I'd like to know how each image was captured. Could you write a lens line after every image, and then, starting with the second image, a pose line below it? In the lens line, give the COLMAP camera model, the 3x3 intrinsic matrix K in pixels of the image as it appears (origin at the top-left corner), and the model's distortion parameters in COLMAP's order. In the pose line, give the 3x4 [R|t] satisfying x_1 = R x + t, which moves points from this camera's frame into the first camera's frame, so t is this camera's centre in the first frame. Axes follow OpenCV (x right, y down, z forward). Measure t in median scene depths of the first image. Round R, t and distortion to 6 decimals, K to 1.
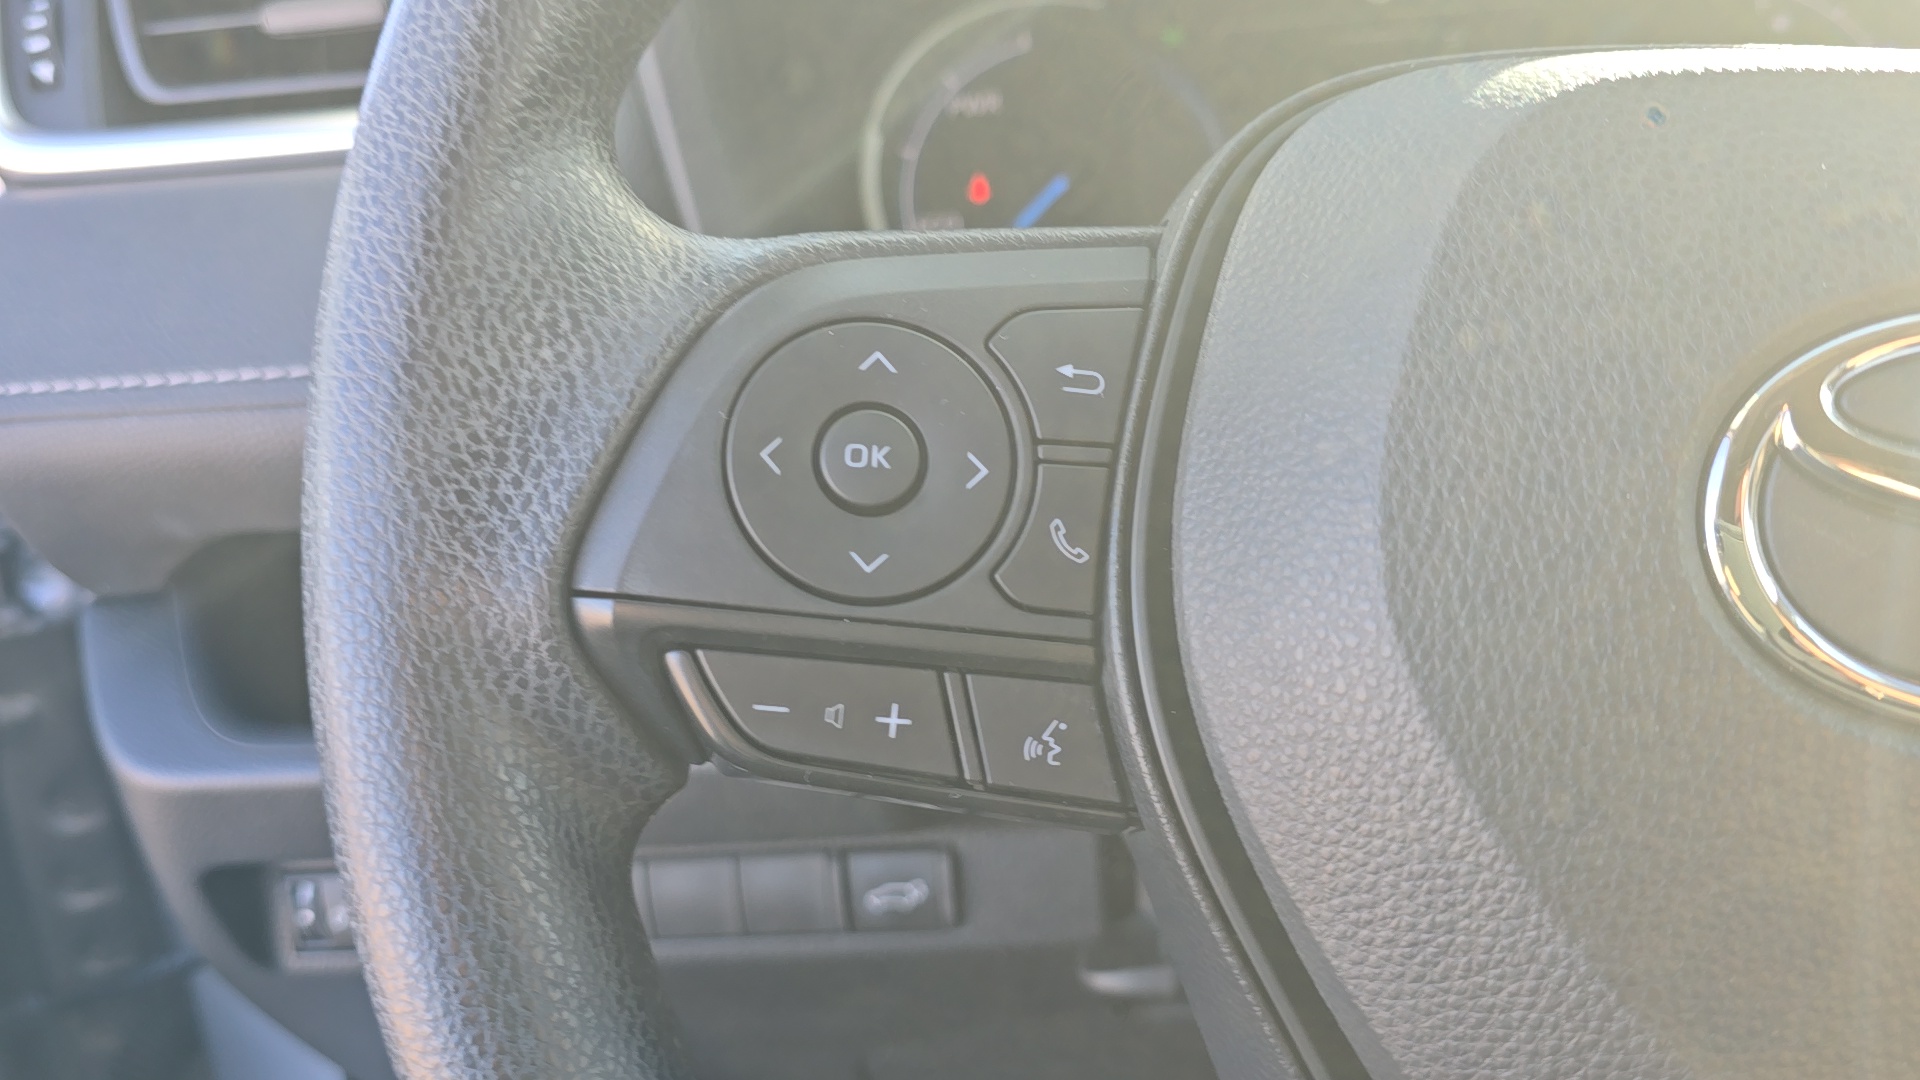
lens RADIAL K [[1638.2, 0, 978.4], [0, 1638.2, 547.1], [0, 0, 1]] dist [-0.005702, -0.008693]
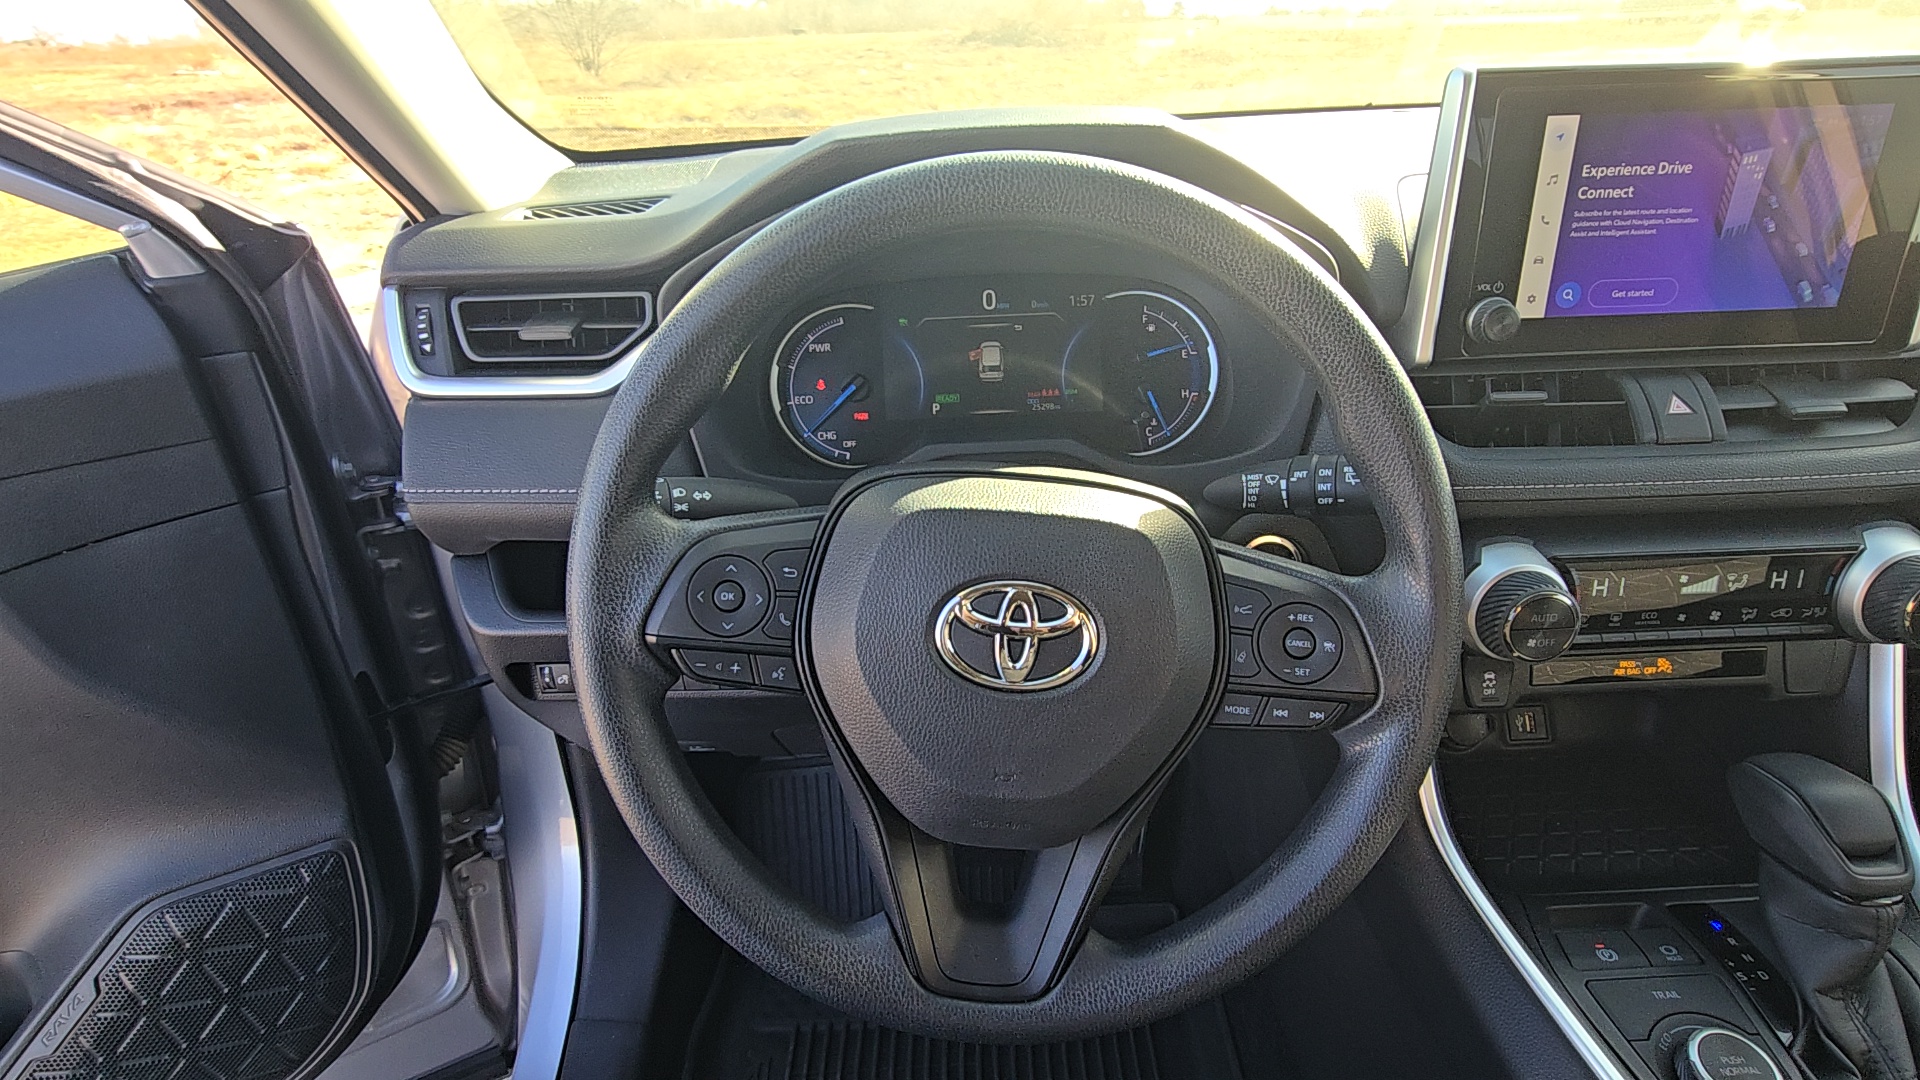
lens RADIAL K [[952.1, 0, 965.4], [0, 952.1, 540.9], [0, 0, 1]] dist [0.000414, 0.000428]
pose [[0.997439, 0.021637, 0.068176, 0.272742], [-0.031166, 0.989382, 0.141959, -0.433975], [-0.064380, -0.143720, 0.987522, -0.958792]]
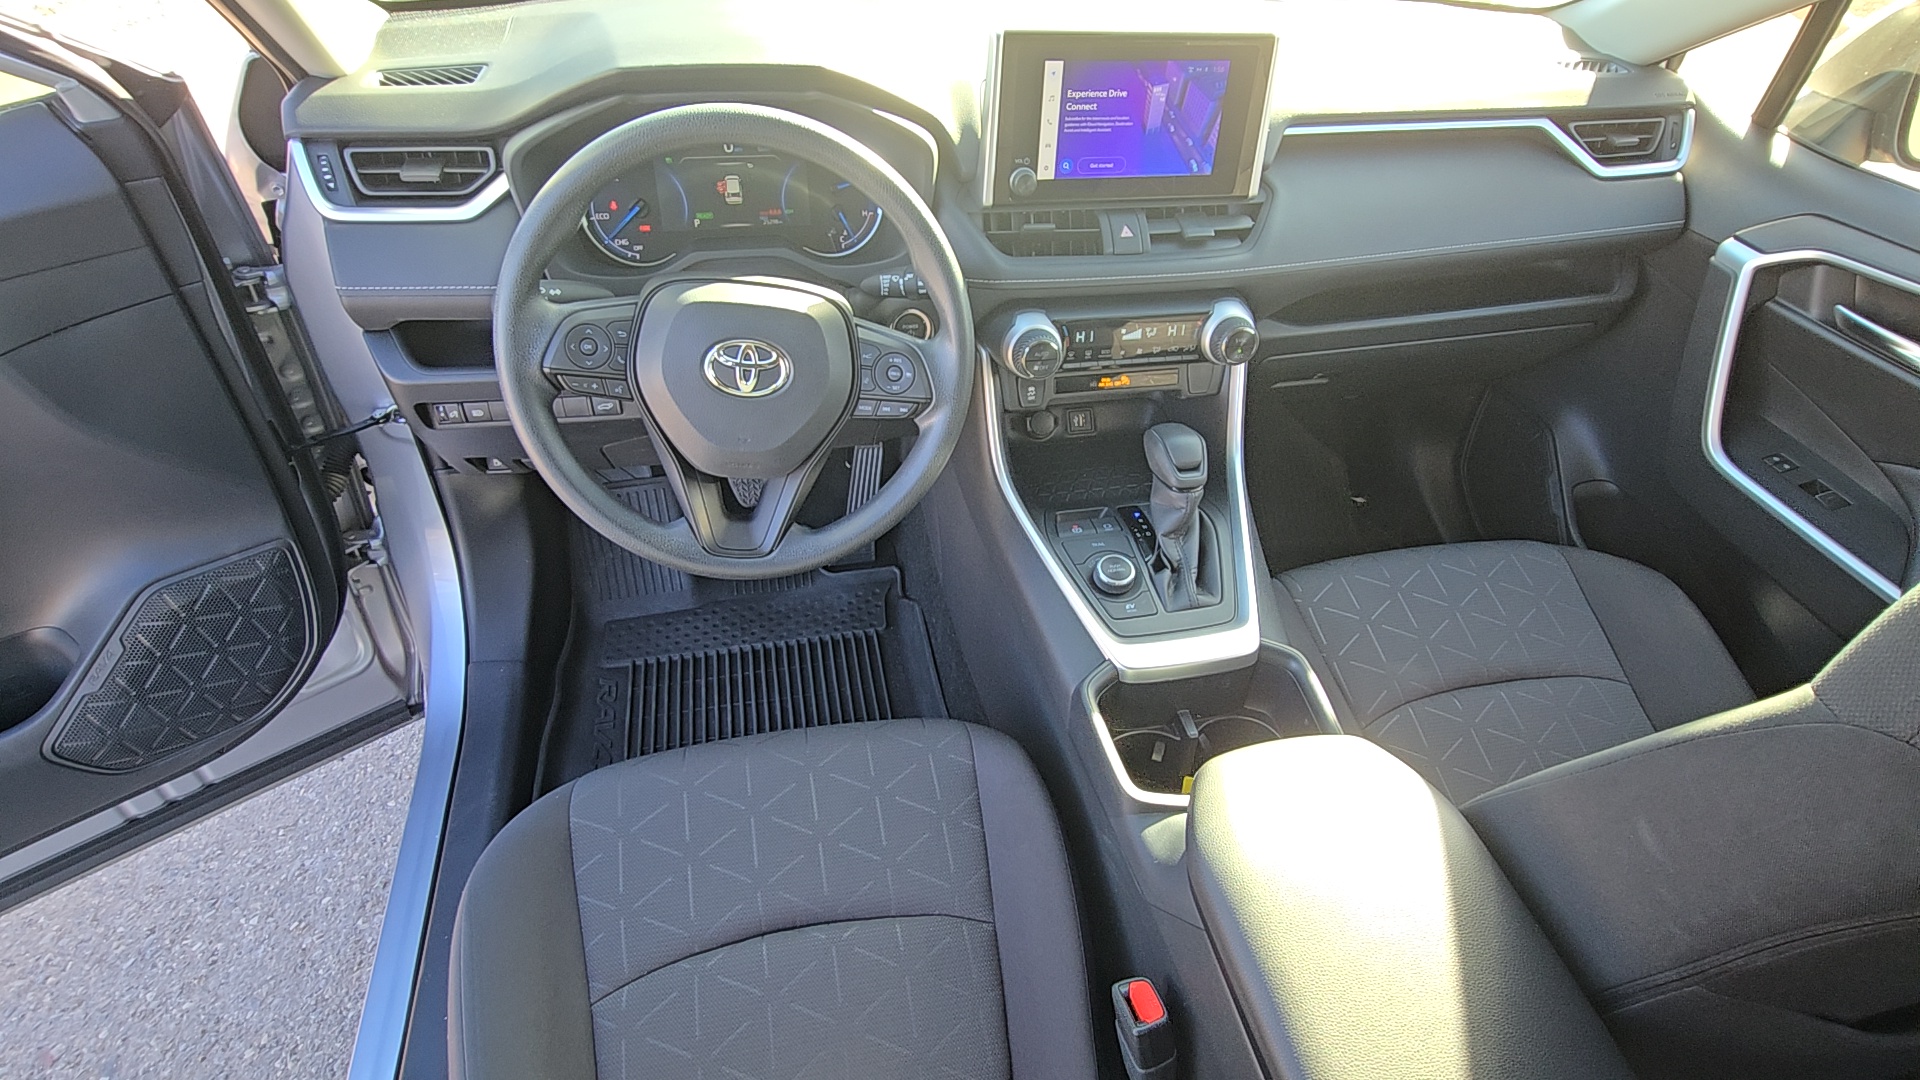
lens RADIAL K [[952.1, 0, 965.4], [0, 952.1, 540.9], [0, 0, 1]] dist [0.000414, 0.000428]
pose [[0.958758, -0.060373, 0.277737, 0.251239], [-0.049451, 0.926842, 0.372180, -0.775466], [-0.279888, -0.370565, 0.885632, -2.863826]]
